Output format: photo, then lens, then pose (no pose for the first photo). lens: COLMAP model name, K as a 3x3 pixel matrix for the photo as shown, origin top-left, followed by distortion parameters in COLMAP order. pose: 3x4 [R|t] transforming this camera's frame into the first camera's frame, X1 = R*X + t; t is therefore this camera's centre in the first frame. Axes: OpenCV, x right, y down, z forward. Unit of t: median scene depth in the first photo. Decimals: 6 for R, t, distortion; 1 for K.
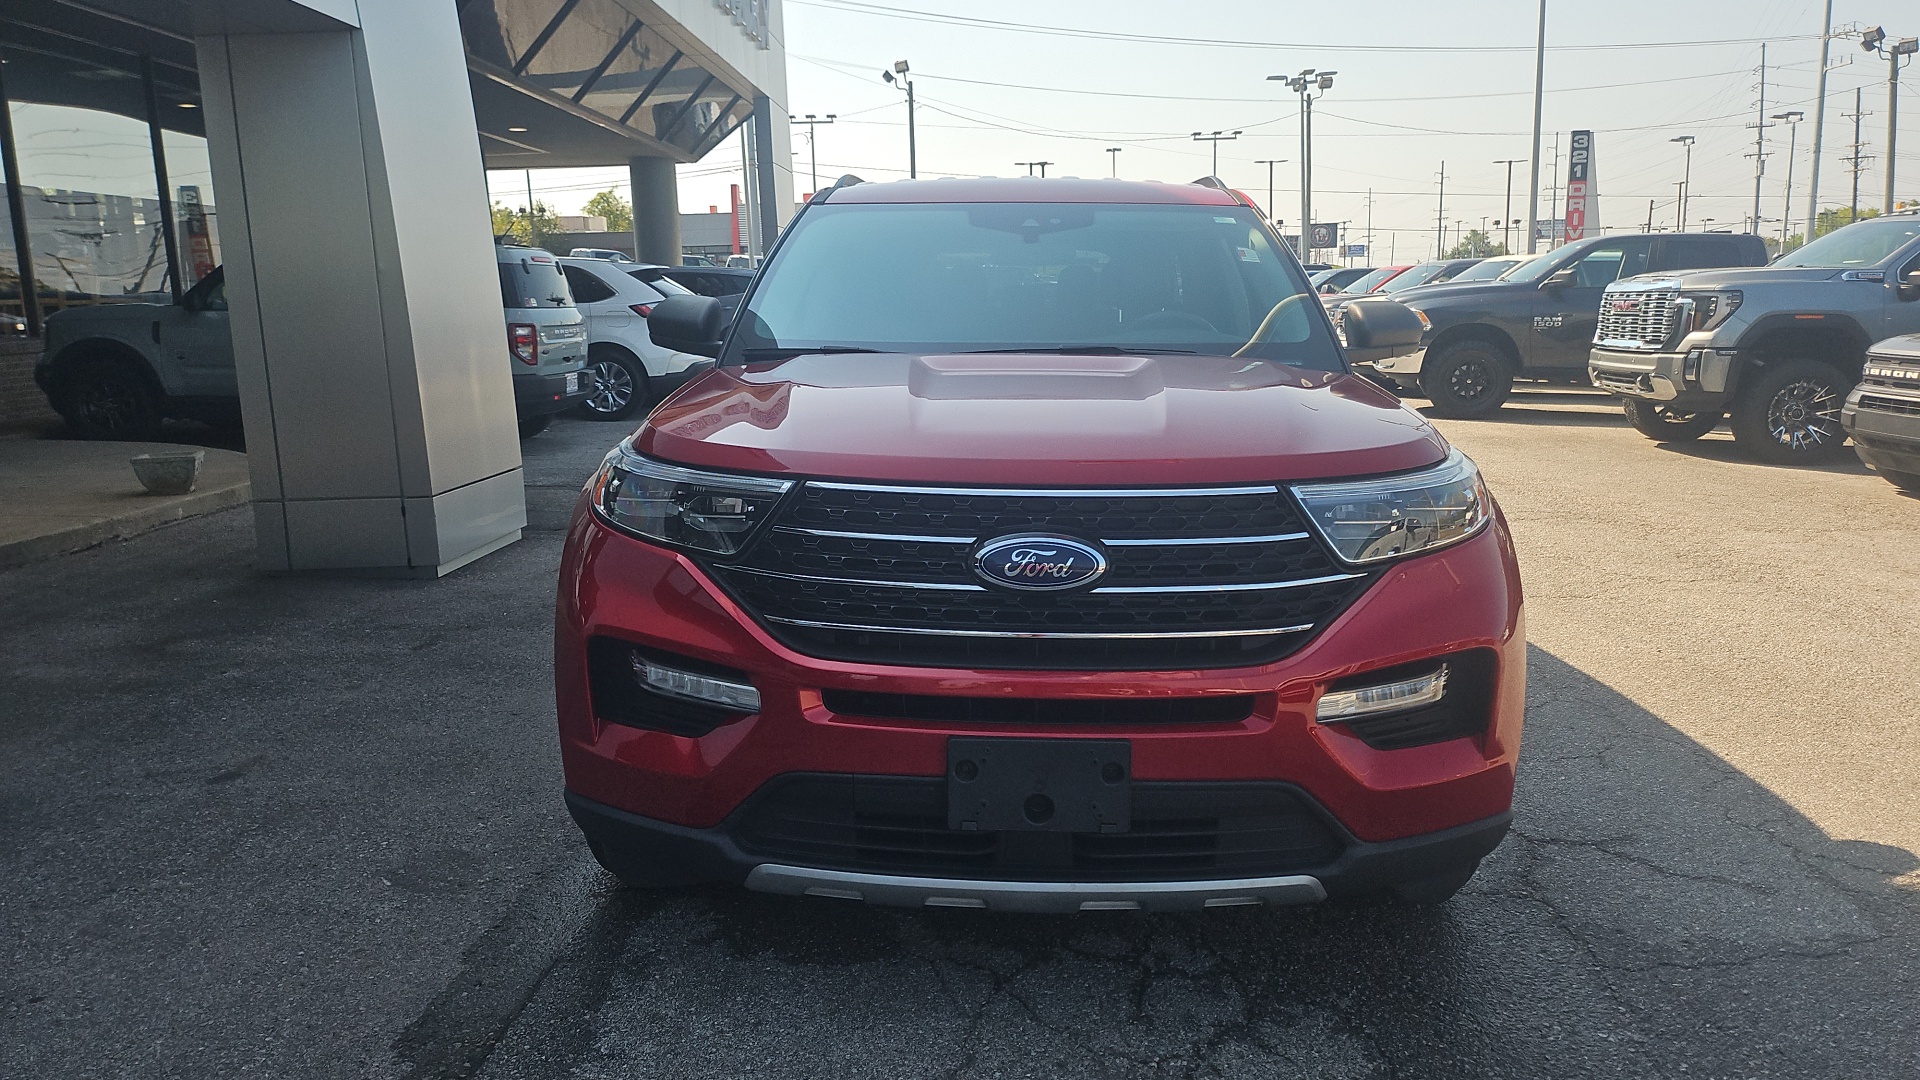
lens RADIAL K [[1357.2, 0, 963.8], [0, 1357.2, 540.7], [0, 0, 1]] dist [0.062436, -0.069382]
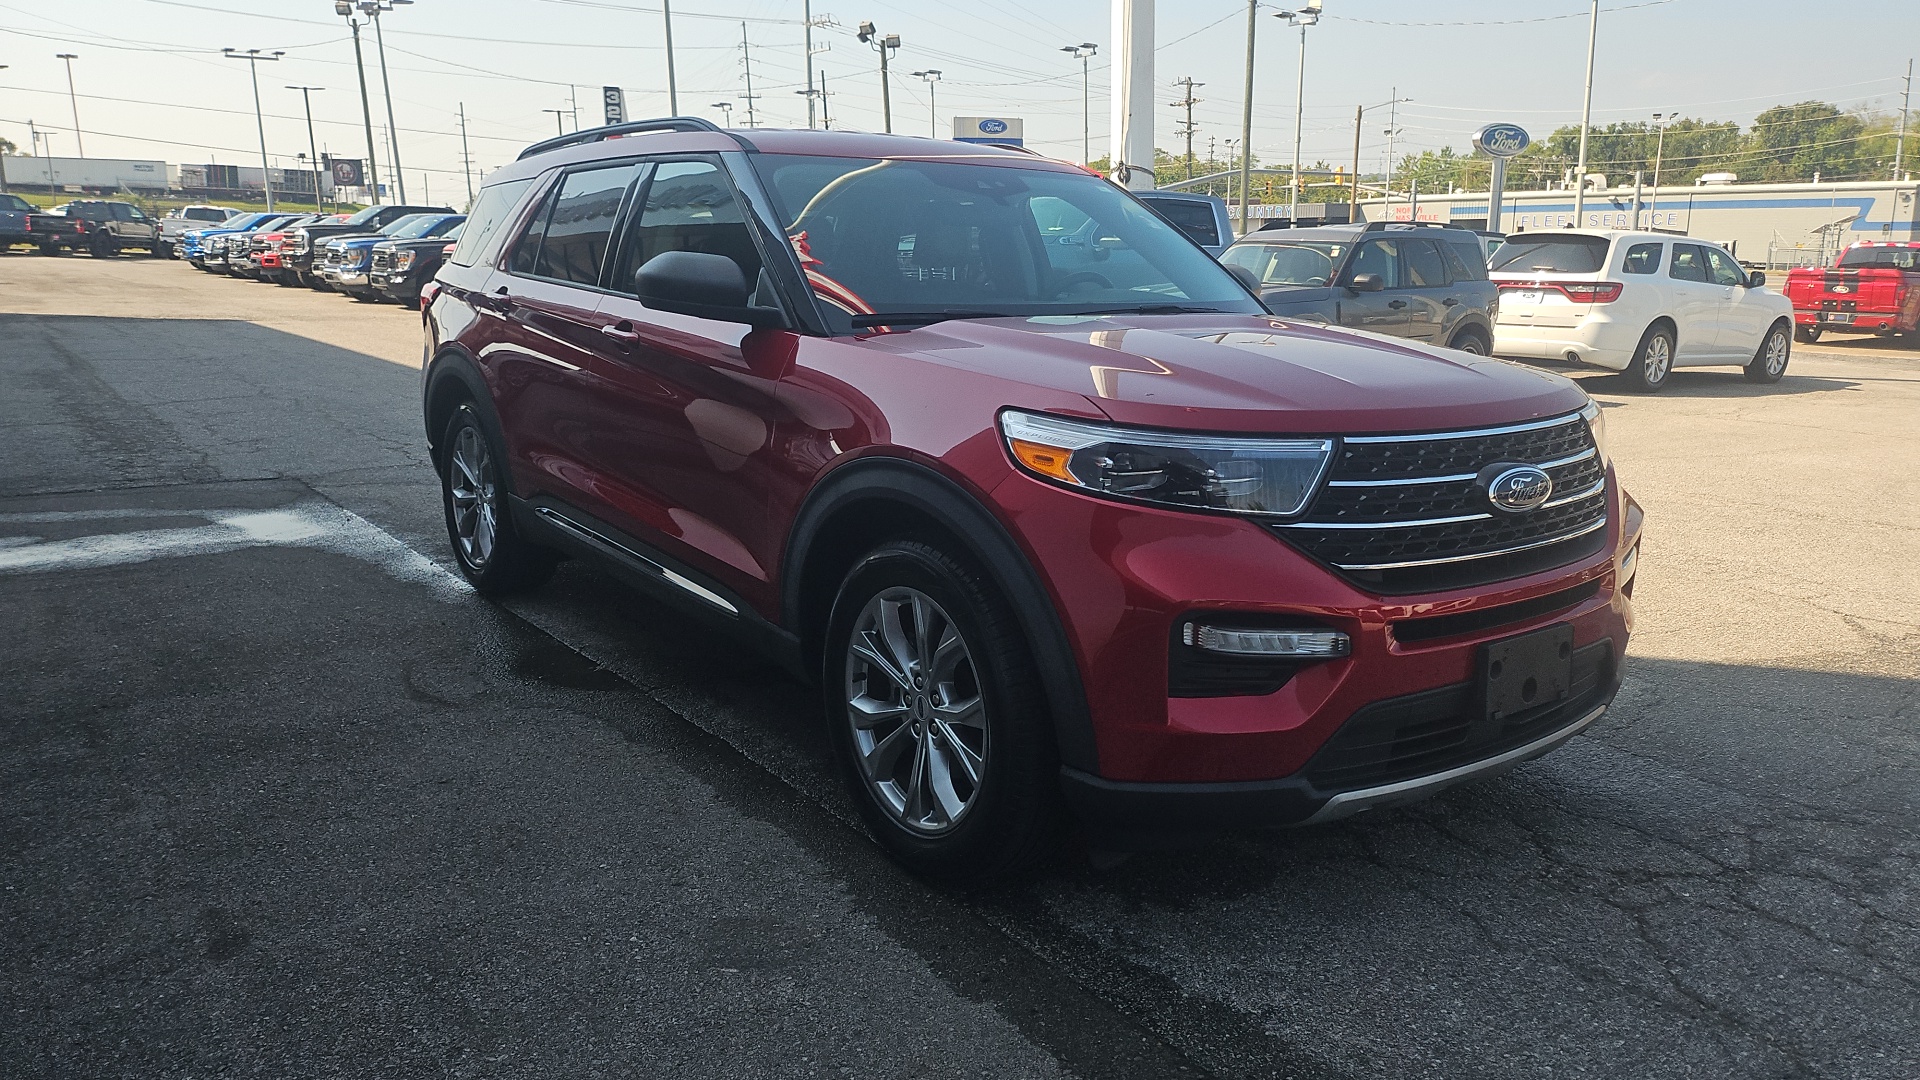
lens RADIAL K [[1357.2, 0, 975.4], [0, 1357.2, 536.5], [0, 0, 1]] dist [0.062436, -0.069382]
pose [[0.771486, -0.120298, 0.624770, -1.010463], [0.098064, 0.992712, 0.070052, -0.069114], [-0.628643, 0.007223, 0.777660, 0.337800]]
